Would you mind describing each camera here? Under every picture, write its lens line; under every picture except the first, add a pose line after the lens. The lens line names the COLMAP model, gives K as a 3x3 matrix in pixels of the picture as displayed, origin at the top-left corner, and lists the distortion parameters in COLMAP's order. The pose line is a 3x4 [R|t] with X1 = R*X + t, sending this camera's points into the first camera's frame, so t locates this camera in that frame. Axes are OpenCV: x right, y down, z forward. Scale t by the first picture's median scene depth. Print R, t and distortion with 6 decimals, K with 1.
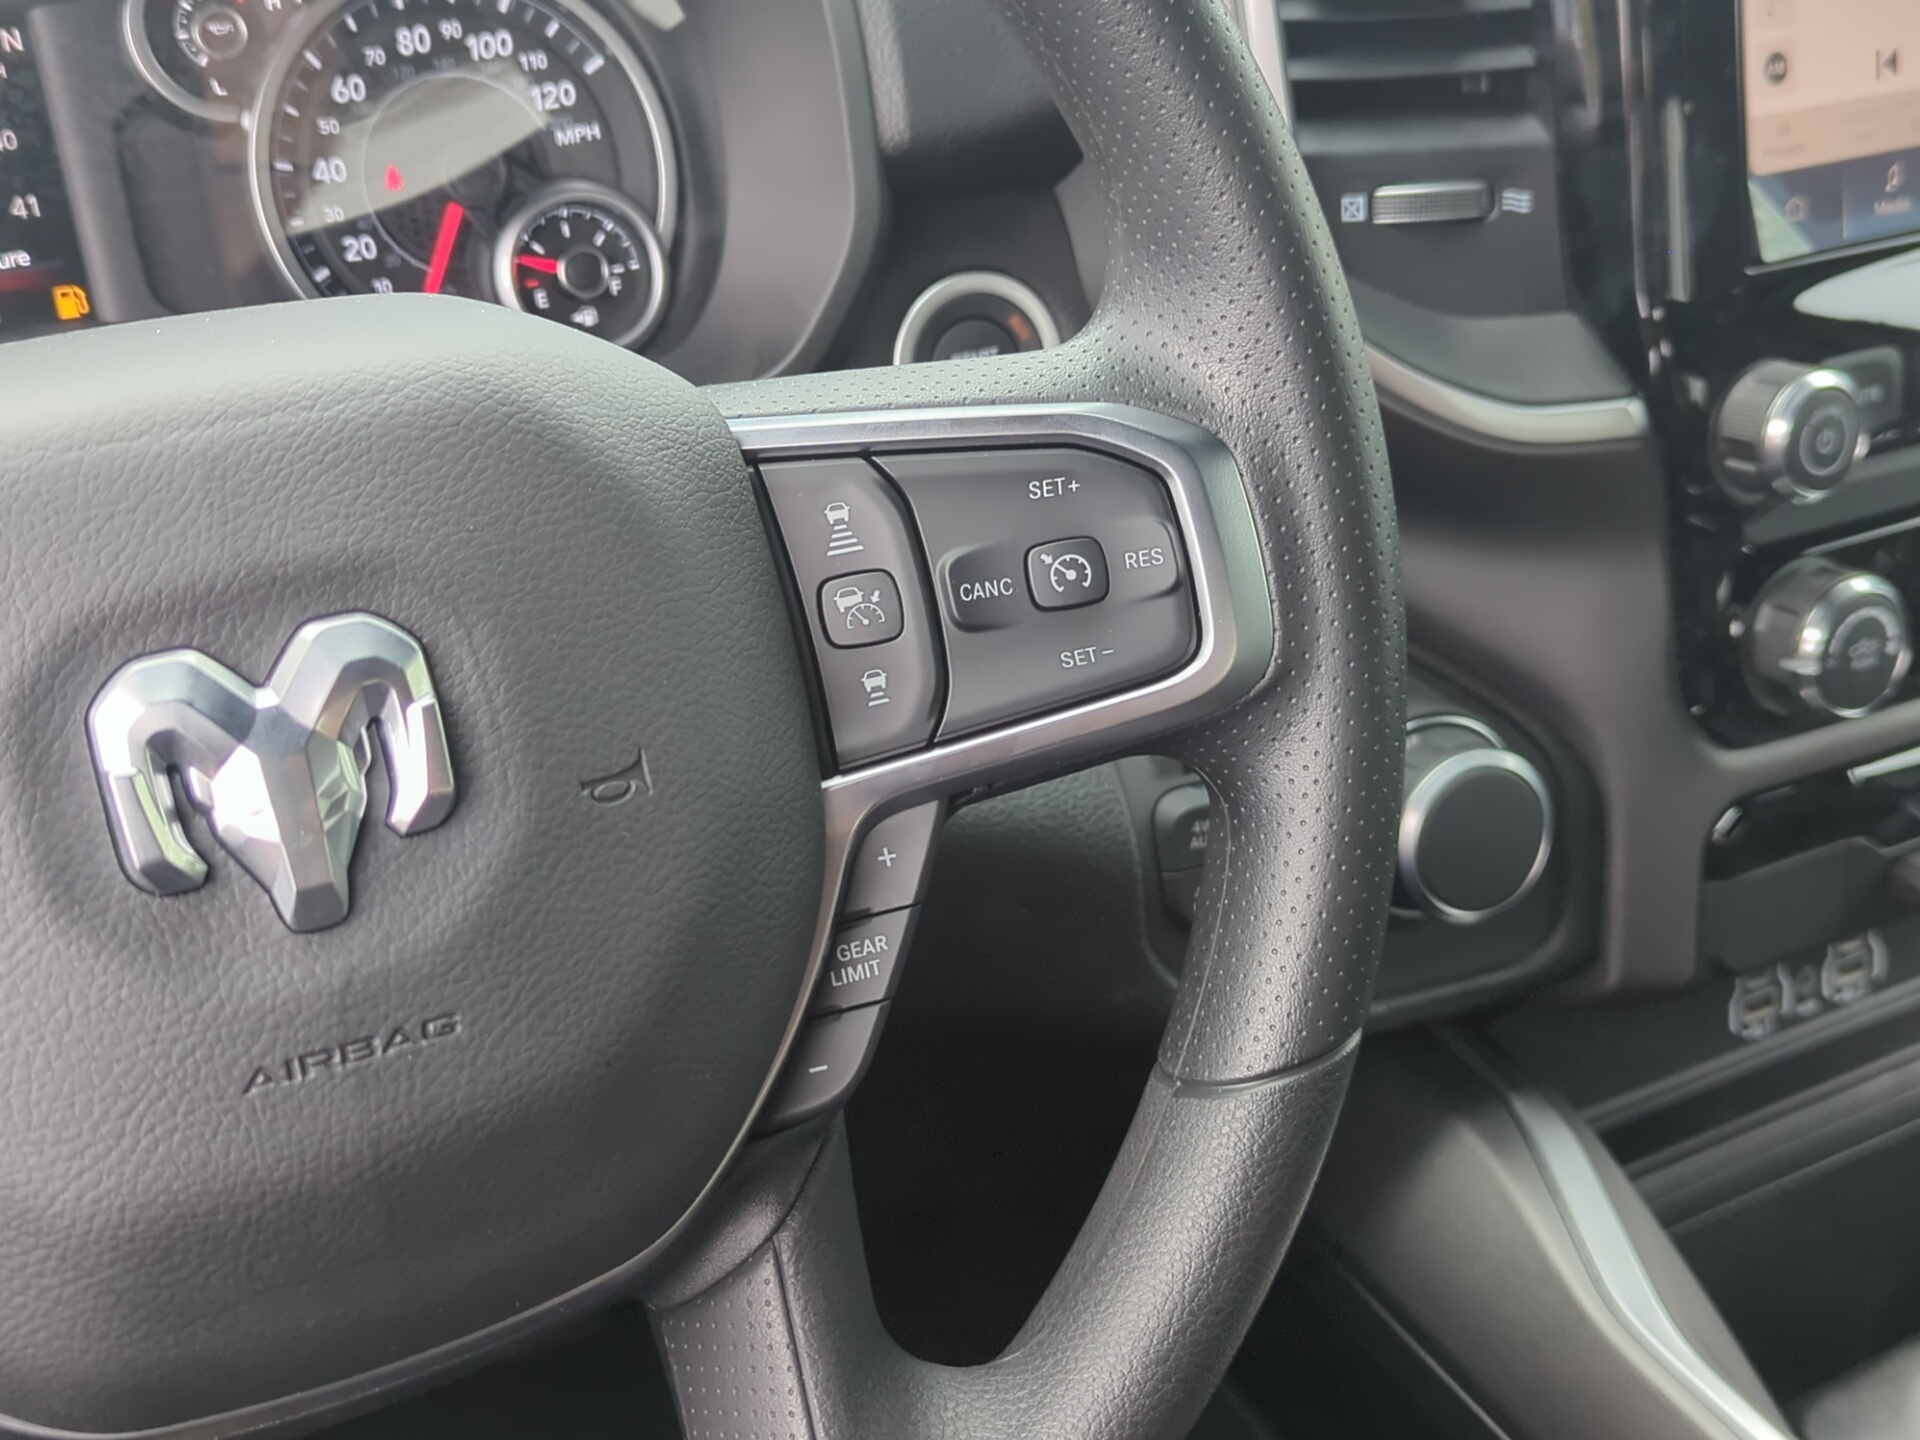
lens RADIAL K [[2363.6, 0, 978.0], [0, 2363.6, 689.2], [0, 0, 1]] dist [0.067979, -0.169272]
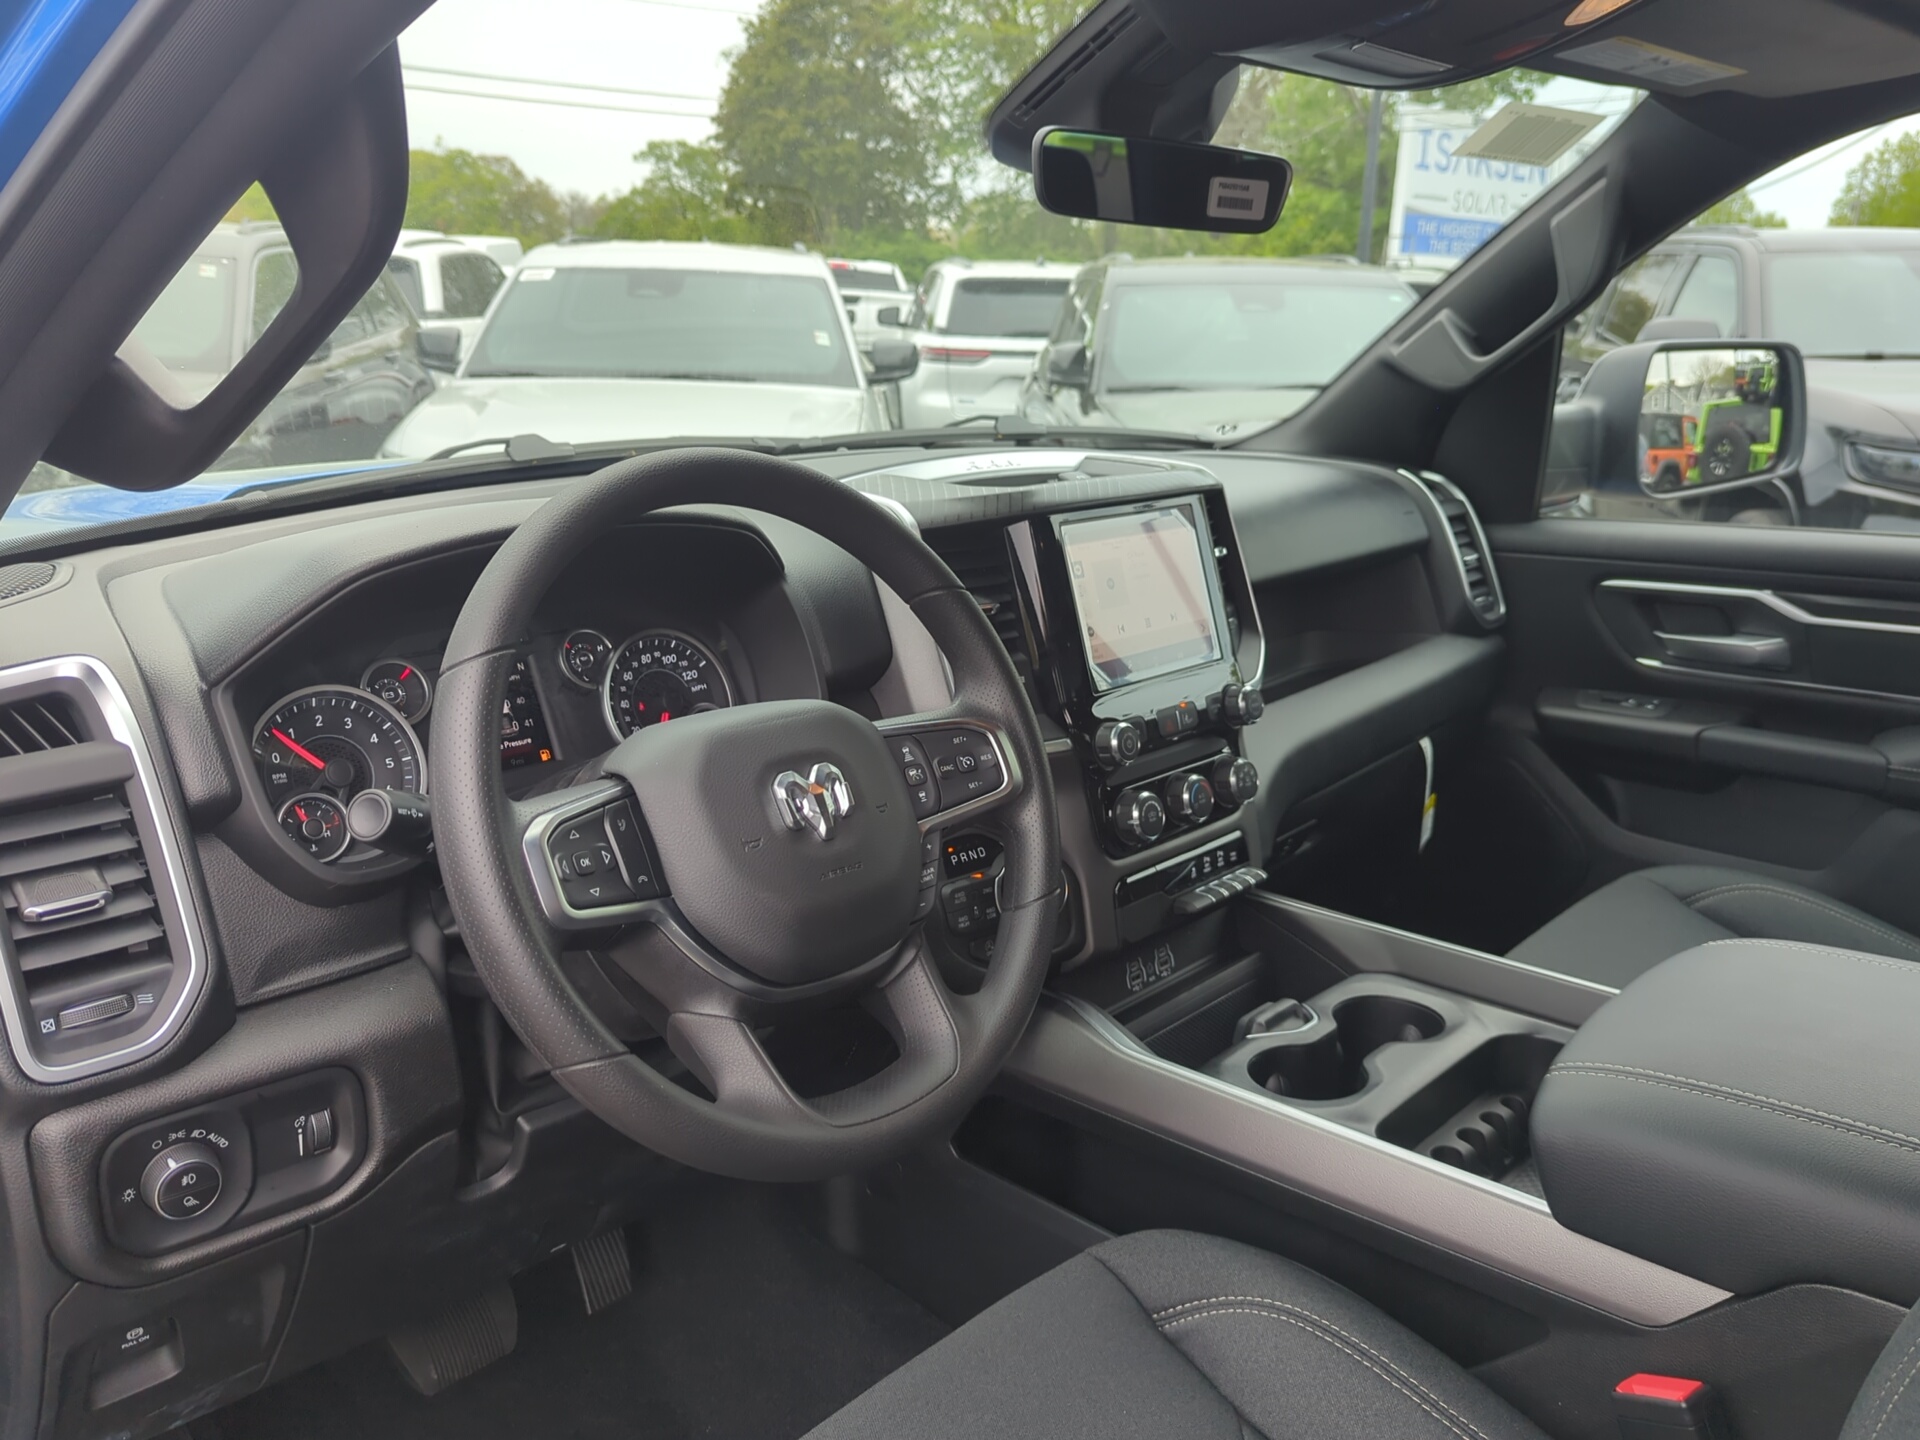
lens RADIAL K [[1560.5, 0, 992.2], [0, 1560.5, 708.5], [0, 0, 1]] dist [0.032020, -0.012352]
pose [[0.940812, -0.091376, 0.326379, -0.482337], [0.177171, 0.953517, -0.243752, 0.323750], [-0.288935, 0.287150, 0.913270, -0.836692]]
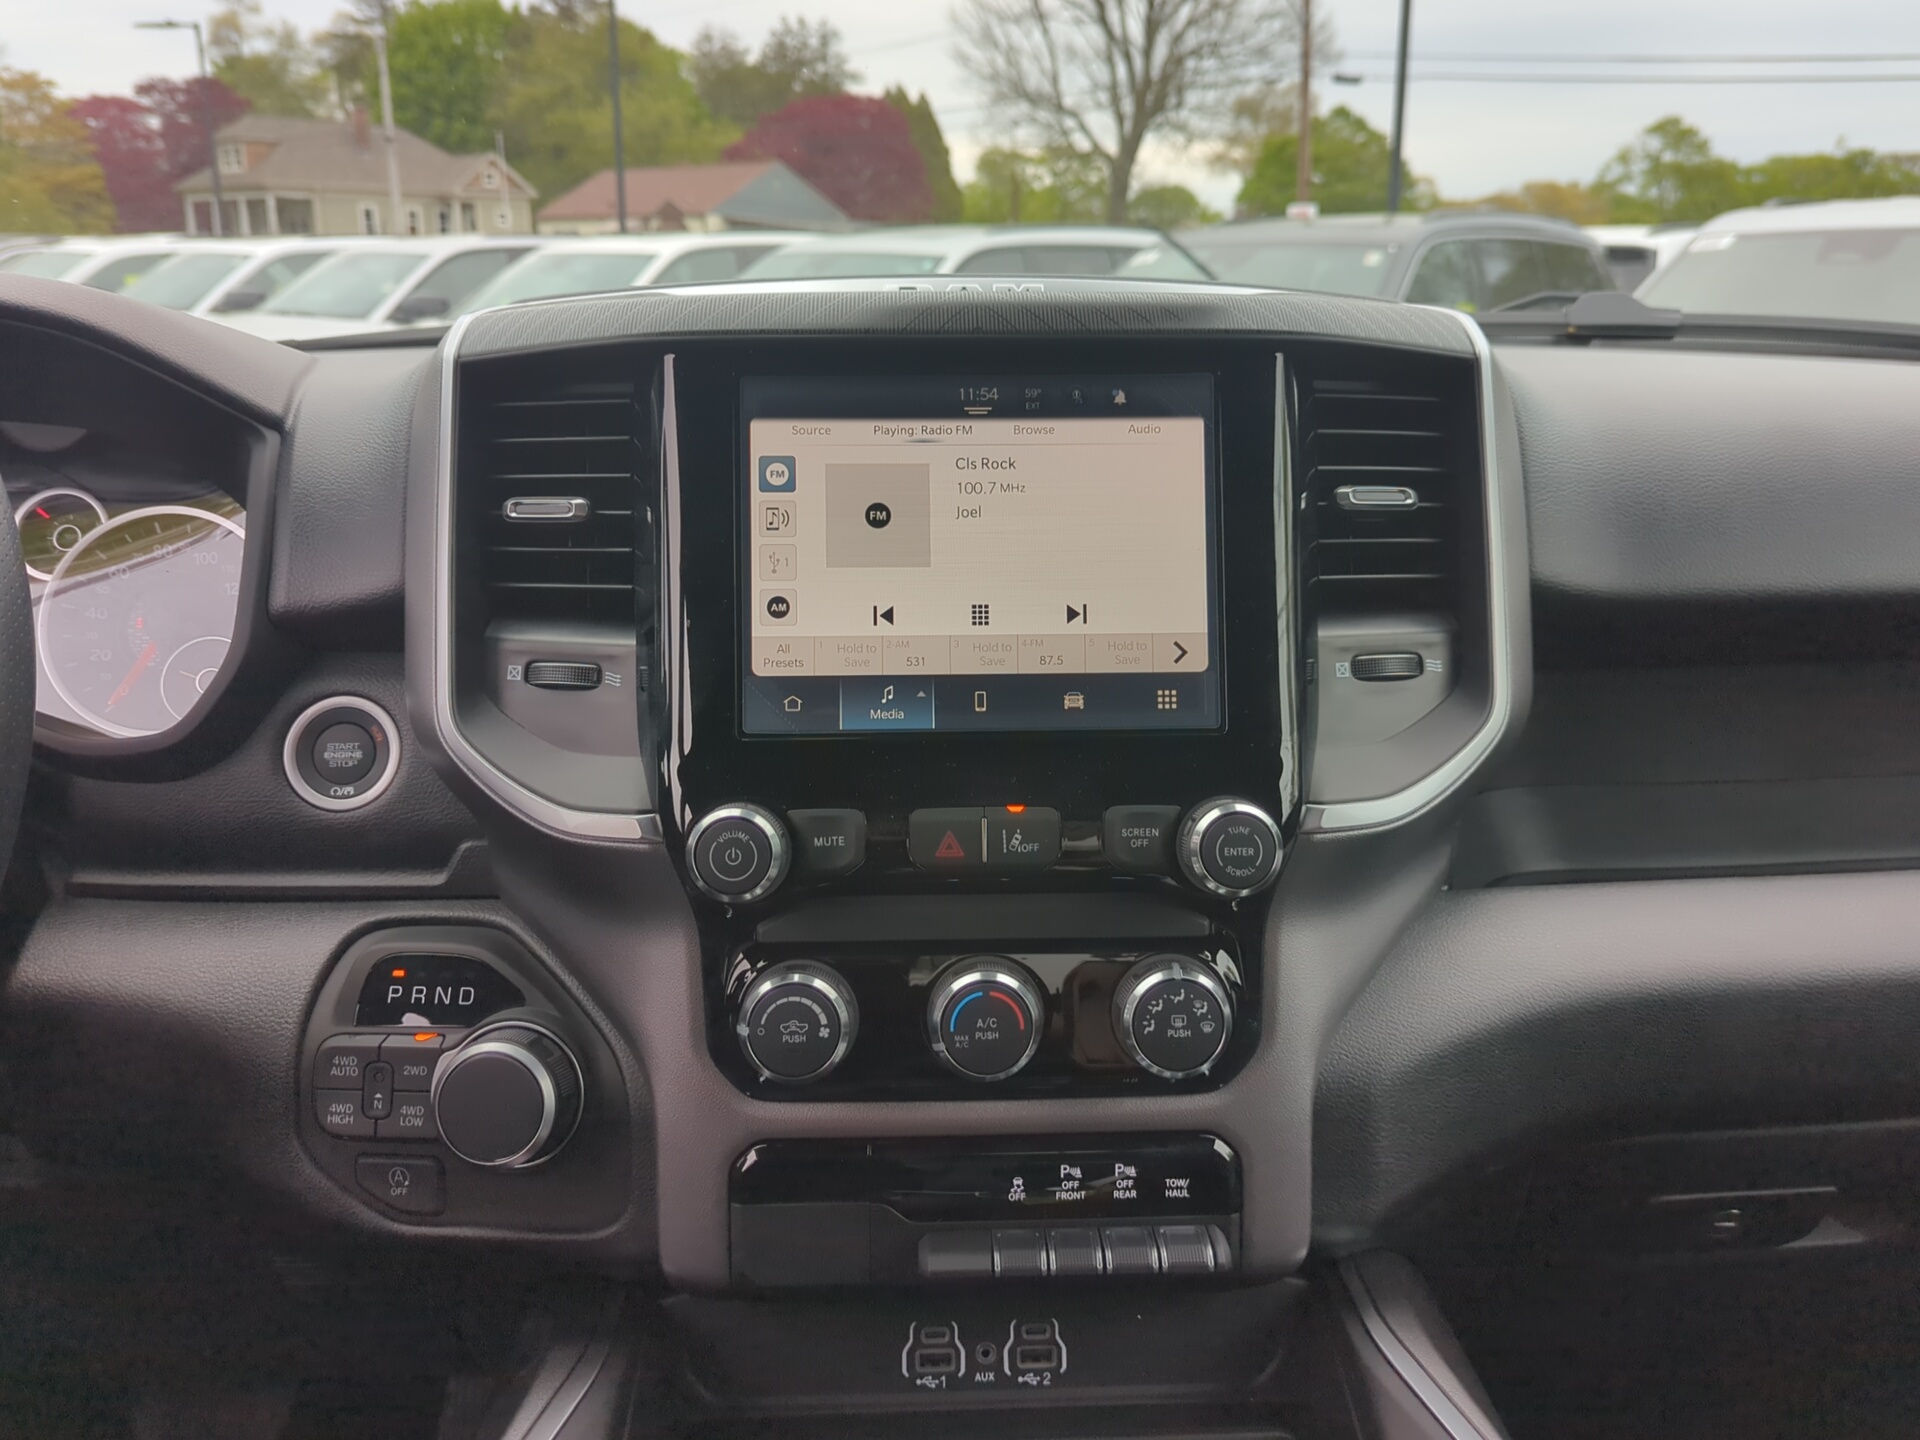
lens RADIAL K [[1565.1, 0, 974.5], [0, 1565.1, 698.8], [0, 0, 1]] dist [0.042475, -0.045393]
pose [[0.893919, 0.082375, -0.440593, 0.904854], [-0.209329, 0.945912, -0.247856, 0.005813], [0.396345, 0.313792, 0.862812, 0.242791]]
